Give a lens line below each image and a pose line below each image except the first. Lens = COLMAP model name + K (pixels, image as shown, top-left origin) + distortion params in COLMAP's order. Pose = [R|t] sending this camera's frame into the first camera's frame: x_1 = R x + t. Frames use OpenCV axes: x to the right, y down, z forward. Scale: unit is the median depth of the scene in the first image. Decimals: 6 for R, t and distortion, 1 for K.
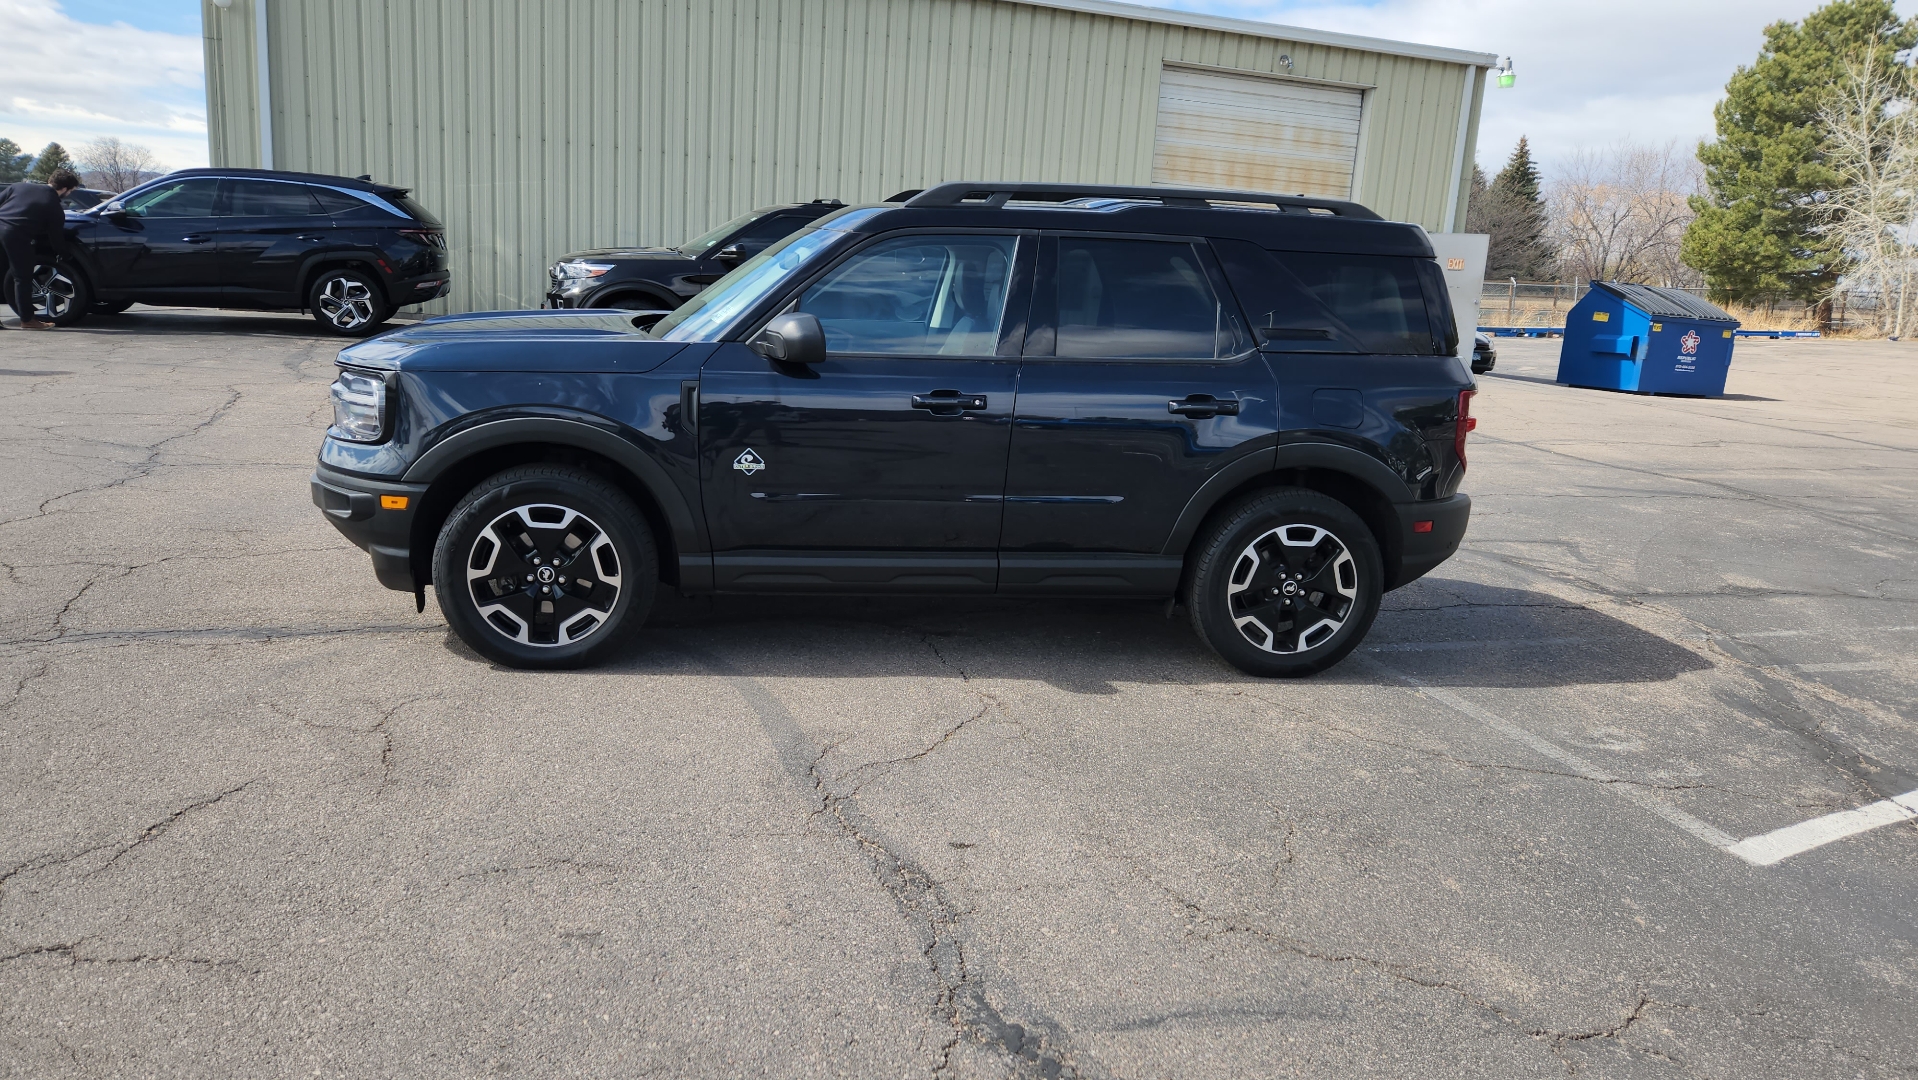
lens RADIAL K [[1282.0, 0, 930.5], [0, 1282.0, 546.3], [0, 0, 1]] dist [0.068514, -0.054861]
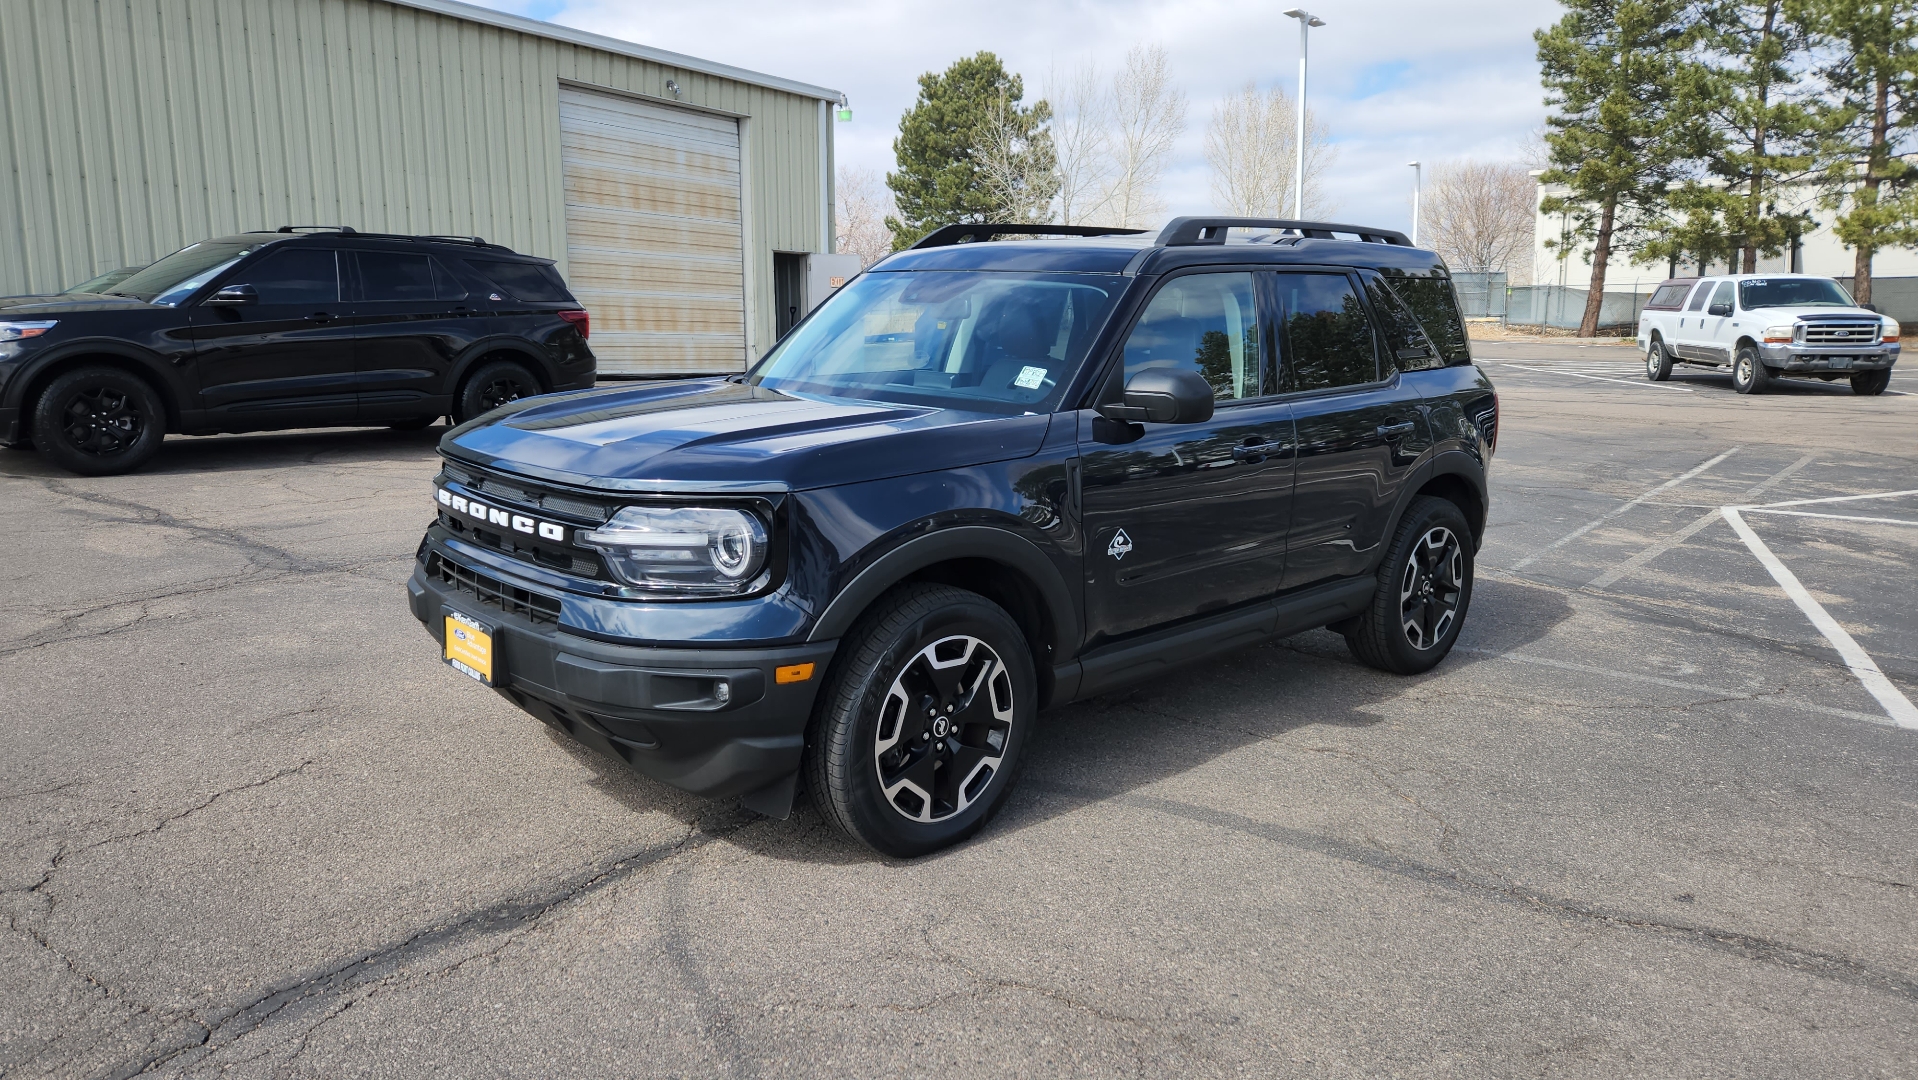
lens RADIAL K [[1282.0, 0, 928.8], [0, 1282.0, 526.6], [0, 0, 1]] dist [0.068514, -0.054861]
pose [[0.826613, -0.140257, 0.545012, -0.659685], [0.155360, 0.987684, 0.018545, -0.104890], [-0.540901, 0.069344, 0.838223, 0.323326]]
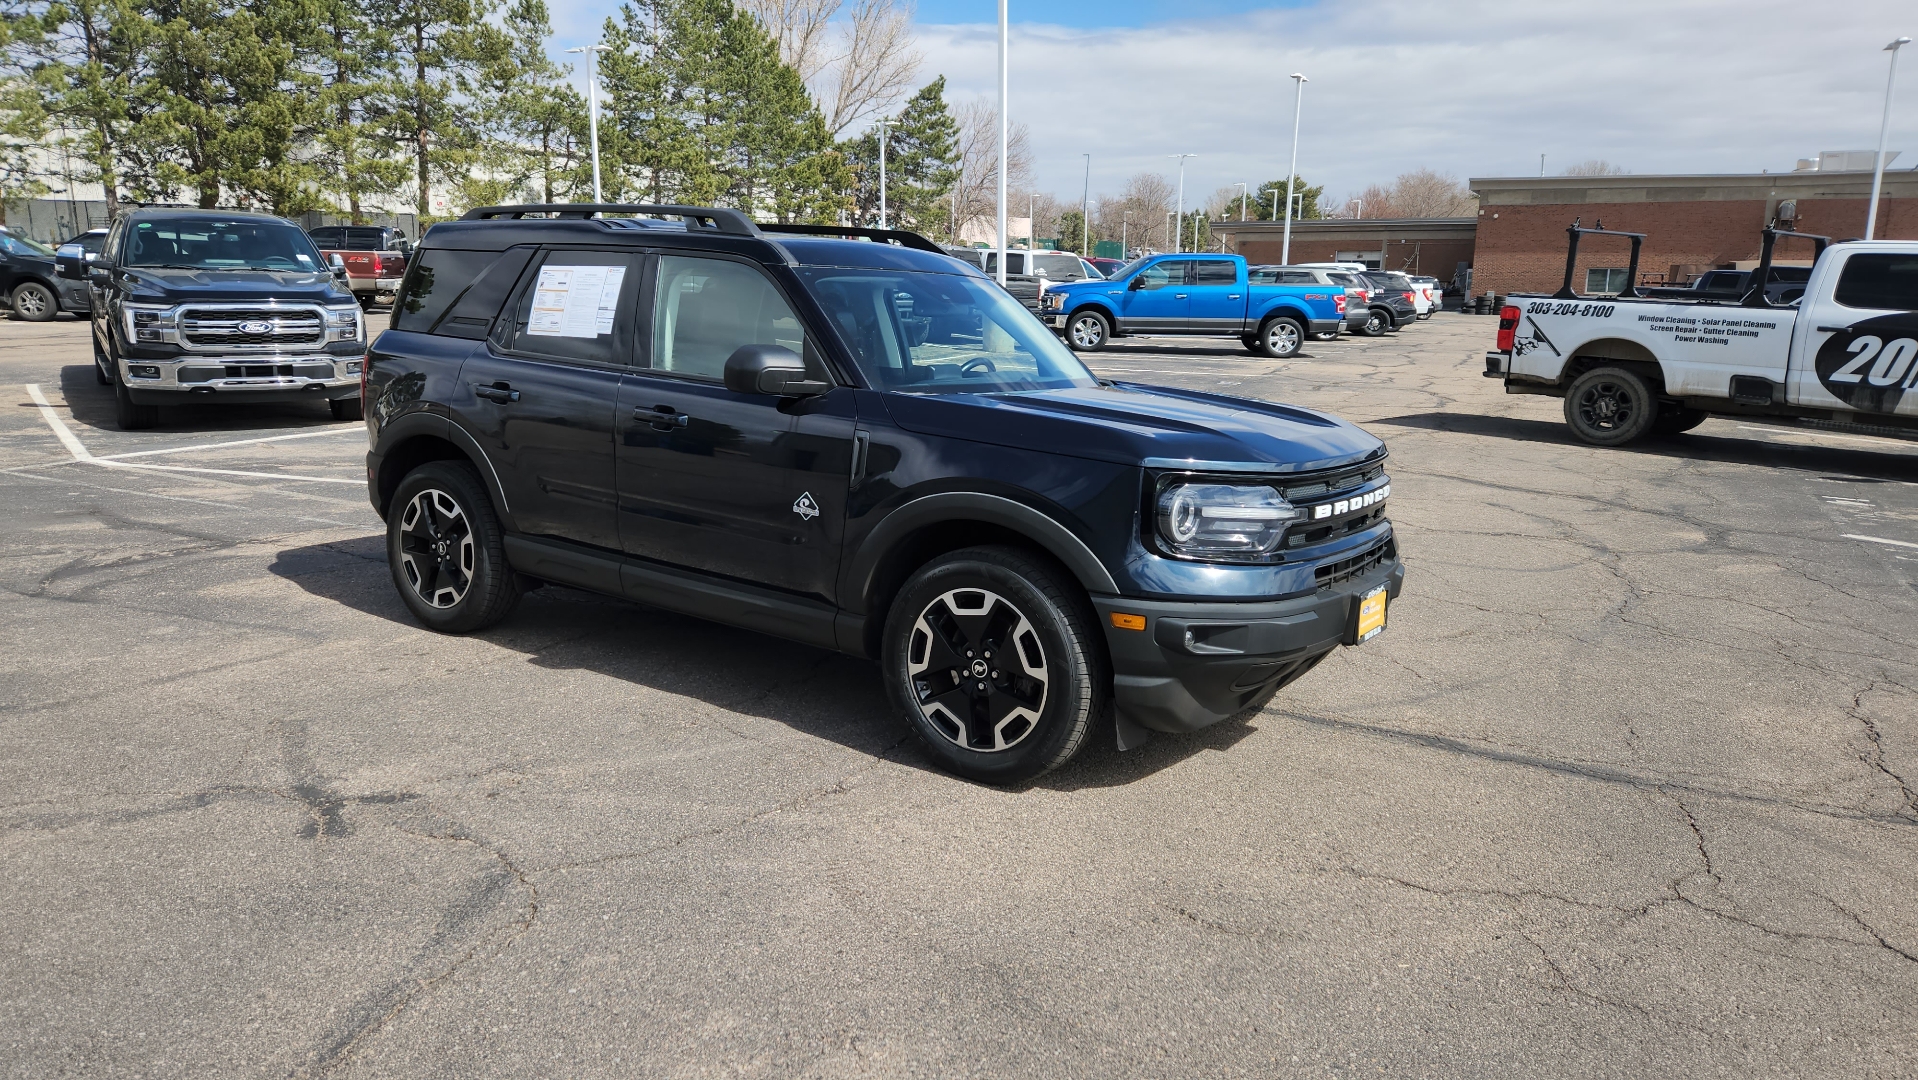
lens RADIAL K [[1279.9, 0, 920.5], [0, 1279.9, 534.7], [0, 0, 1]] dist [0.070996, -0.053994]
pose [[-0.714661, -0.210263, 0.667120, -0.836514], [0.079408, 0.923195, 0.376039, -0.462501], [-0.694949, 0.321715, -0.643075, 1.820687]]
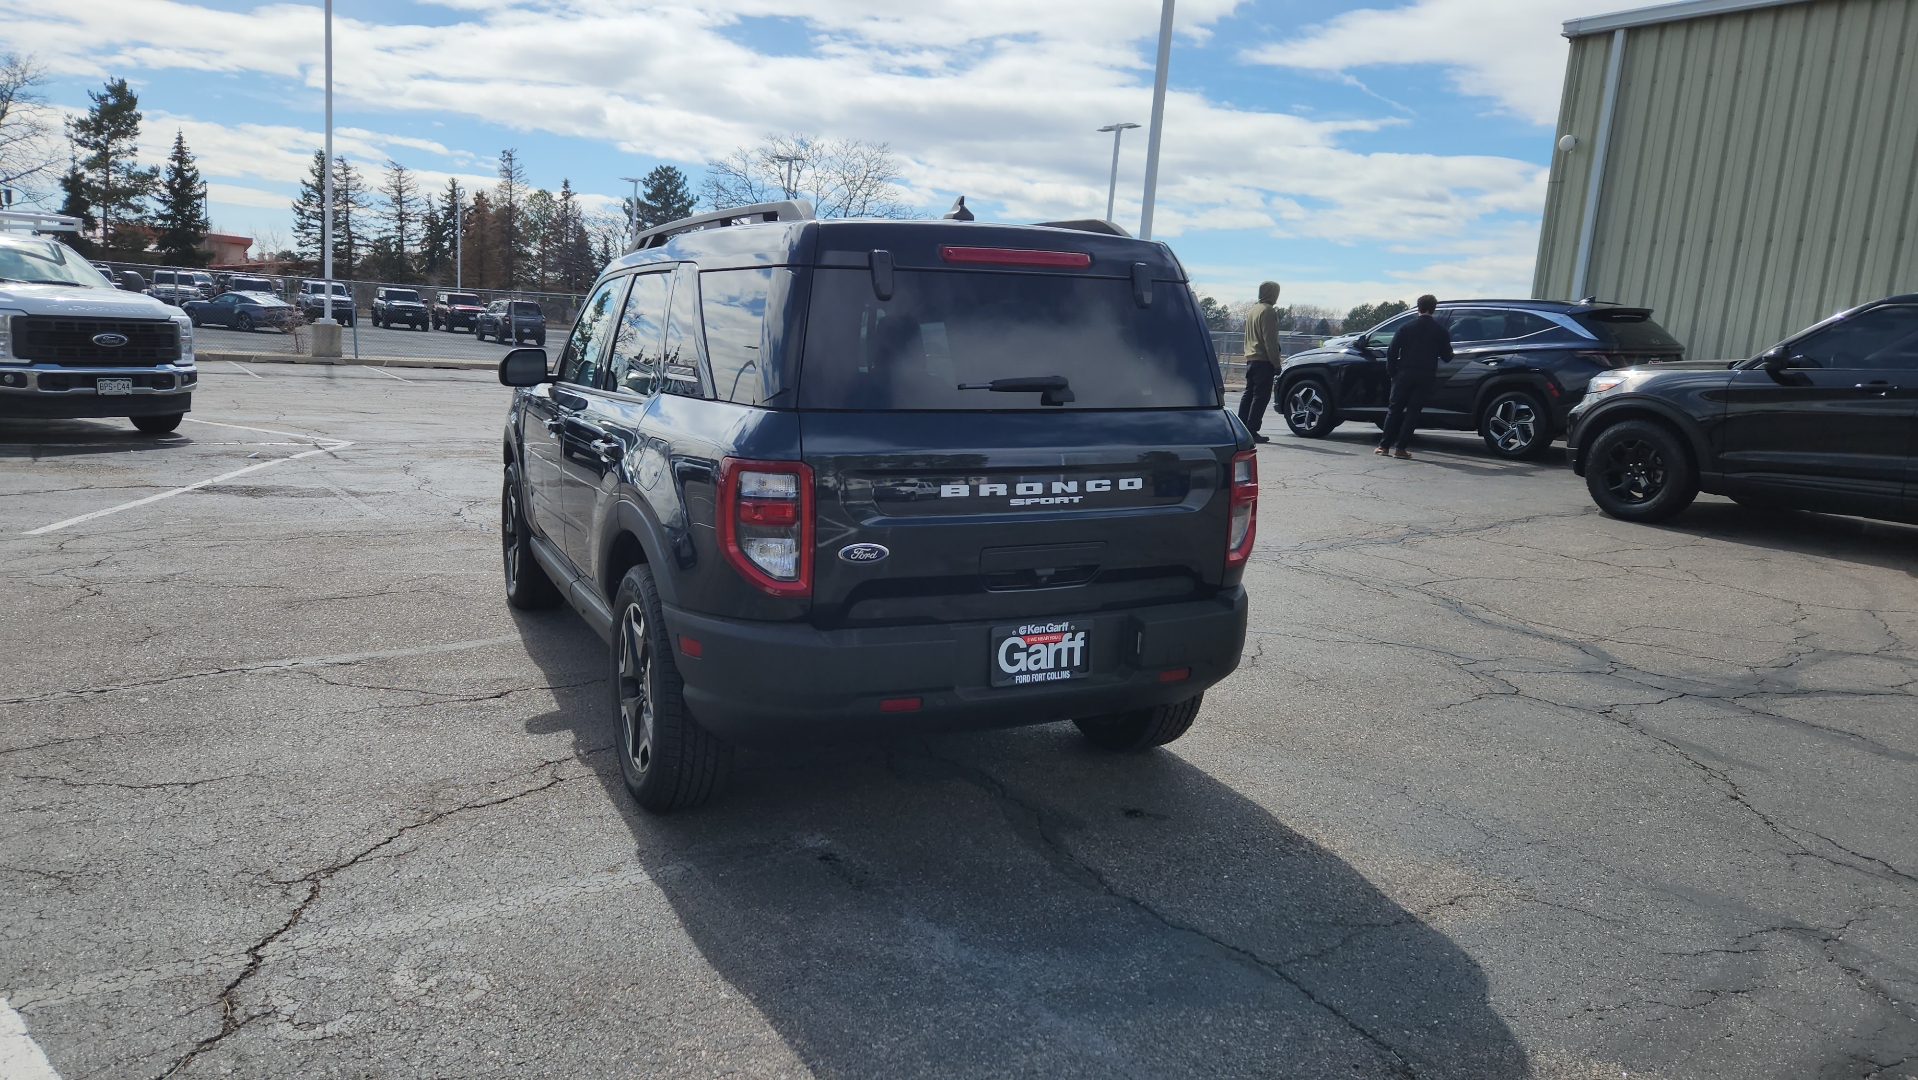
lens RADIAL K [[1279.9, 0, 924.4], [0, 1279.9, 527.9], [0, 0, 1]] dist [0.070996, -0.053994]
pose [[0.279896, 0.105301, -0.954238, 1.096543], [-0.233560, 0.971572, 0.038706, -0.136656], [0.931187, 0.212038, 0.296533, 0.926034]]
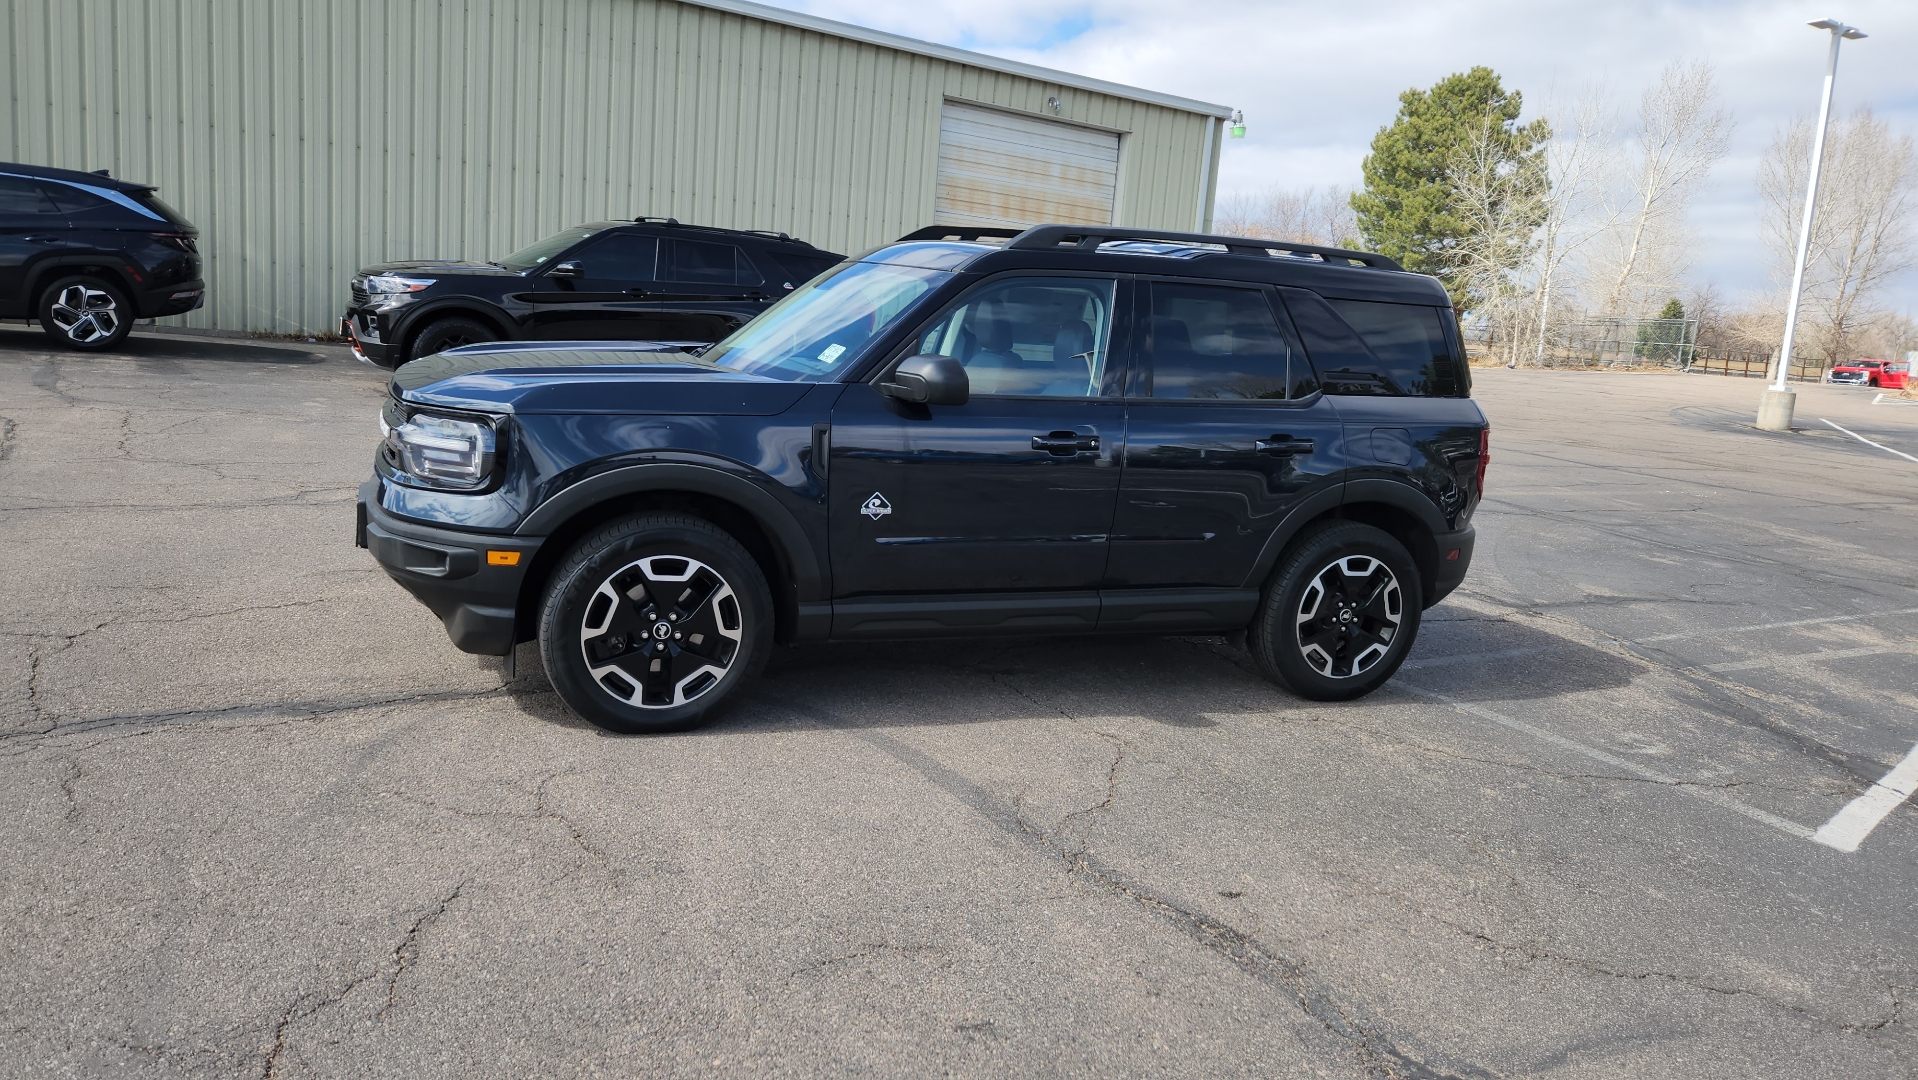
lens RADIAL K [[1282.0, 0, 932.8], [0, 1282.0, 525.7], [0, 0, 1]] dist [0.068514, -0.054861]
pose [[0.972894, -0.018735, 0.230490, -0.298253], [0.025292, 0.999354, -0.025527, -0.023338], [-0.229862, 0.030664, 0.972740, 0.048556]]
